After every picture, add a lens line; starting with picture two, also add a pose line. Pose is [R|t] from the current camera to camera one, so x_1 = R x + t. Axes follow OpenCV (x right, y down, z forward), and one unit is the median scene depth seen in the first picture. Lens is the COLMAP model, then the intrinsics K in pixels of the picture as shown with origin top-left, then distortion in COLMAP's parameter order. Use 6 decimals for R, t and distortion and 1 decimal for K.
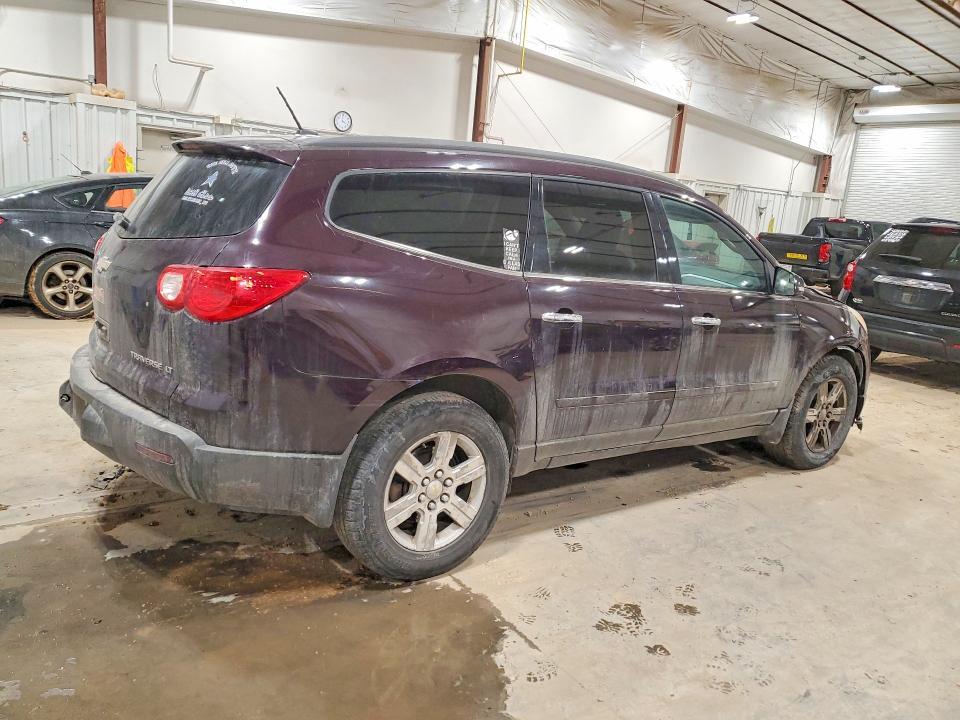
lens RADIAL K [[751.8, 0, 480.0], [0, 751.8, 360.0], [0, 0, 1]] dist [0.014430, 0.010662]
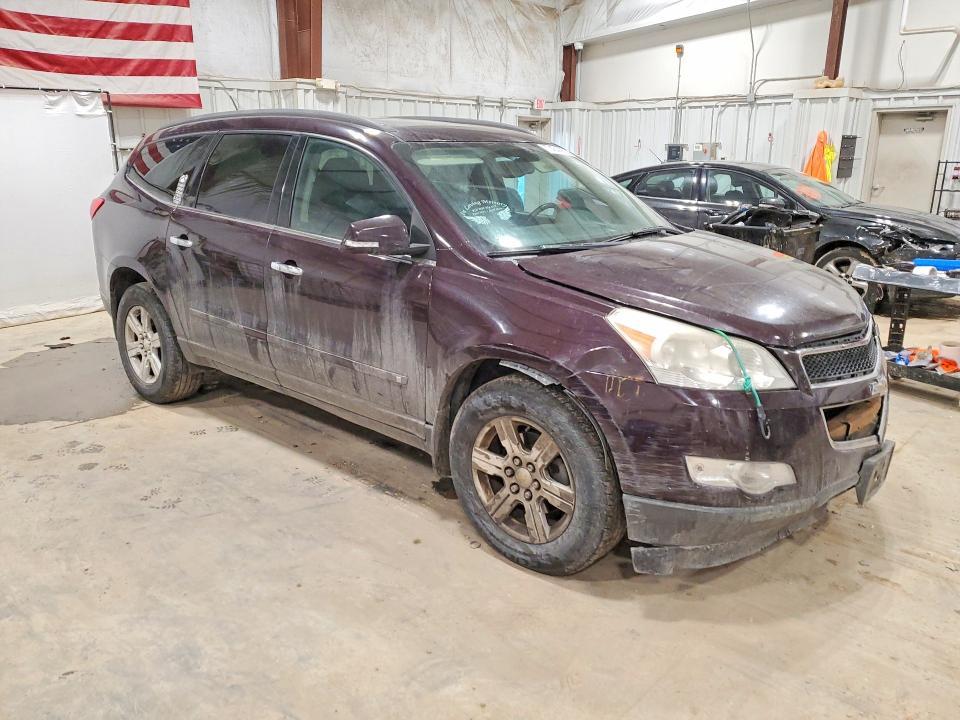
lens RADIAL K [[751.8, 0, 480.0], [0, 751.8, 360.0], [0, 0, 1]] dist [0.014430, 0.010662]
pose [[0.201710, 0.176413, -0.963427, 1.168829], [-0.193535, 0.971430, 0.137358, -0.106832], [0.960134, 0.158750, 0.230089, 0.957844]]
